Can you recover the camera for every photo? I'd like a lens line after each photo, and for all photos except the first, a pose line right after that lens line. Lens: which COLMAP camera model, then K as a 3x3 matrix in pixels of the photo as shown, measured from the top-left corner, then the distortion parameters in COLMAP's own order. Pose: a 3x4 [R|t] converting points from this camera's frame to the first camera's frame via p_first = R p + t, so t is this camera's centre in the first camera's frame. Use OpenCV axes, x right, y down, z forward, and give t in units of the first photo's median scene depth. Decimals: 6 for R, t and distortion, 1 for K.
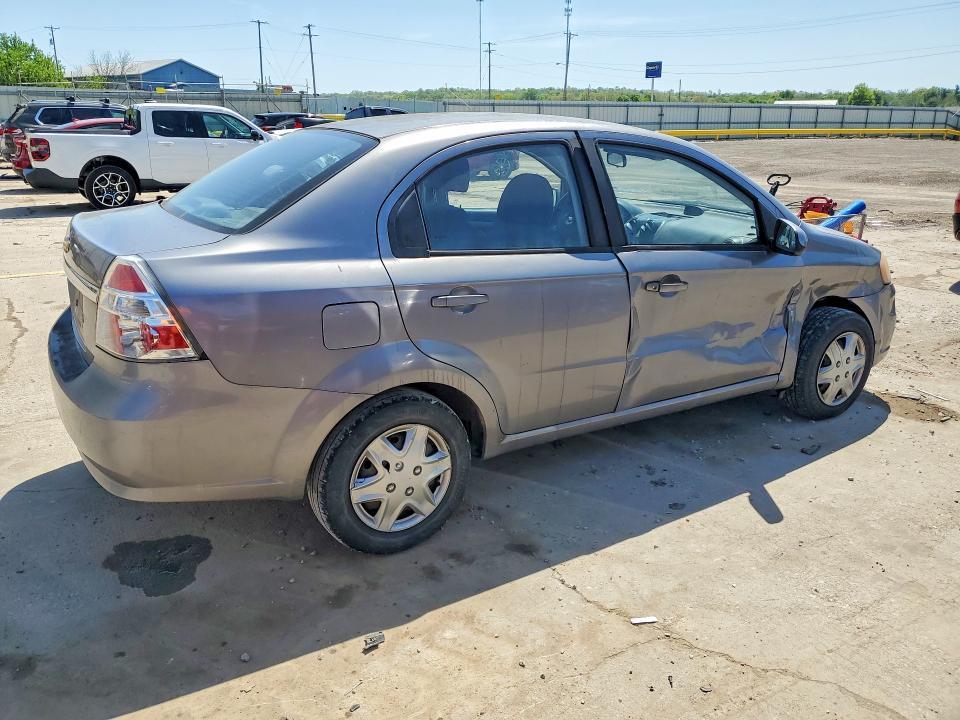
lens RADIAL K [[758.8, 0, 458.6], [0, 758.8, 360.3], [0, 0, 1]] dist [0.012271, 0.003783]
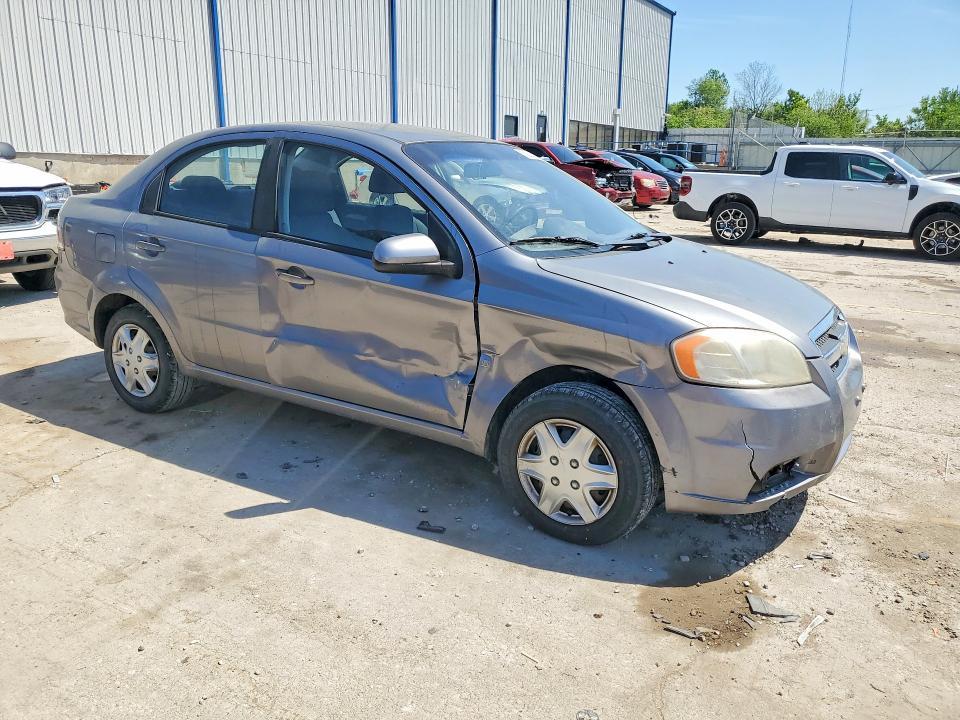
lens RADIAL K [[758.8, 0, 458.6], [0, 758.8, 360.3], [0, 0, 1]] dist [0.012271, 0.003783]
pose [[0.434204, 0.231434, -0.870577, 0.368397], [-0.290446, 0.950789, 0.107896, -0.046628], [0.852706, 0.206007, 0.480056, 0.199764]]
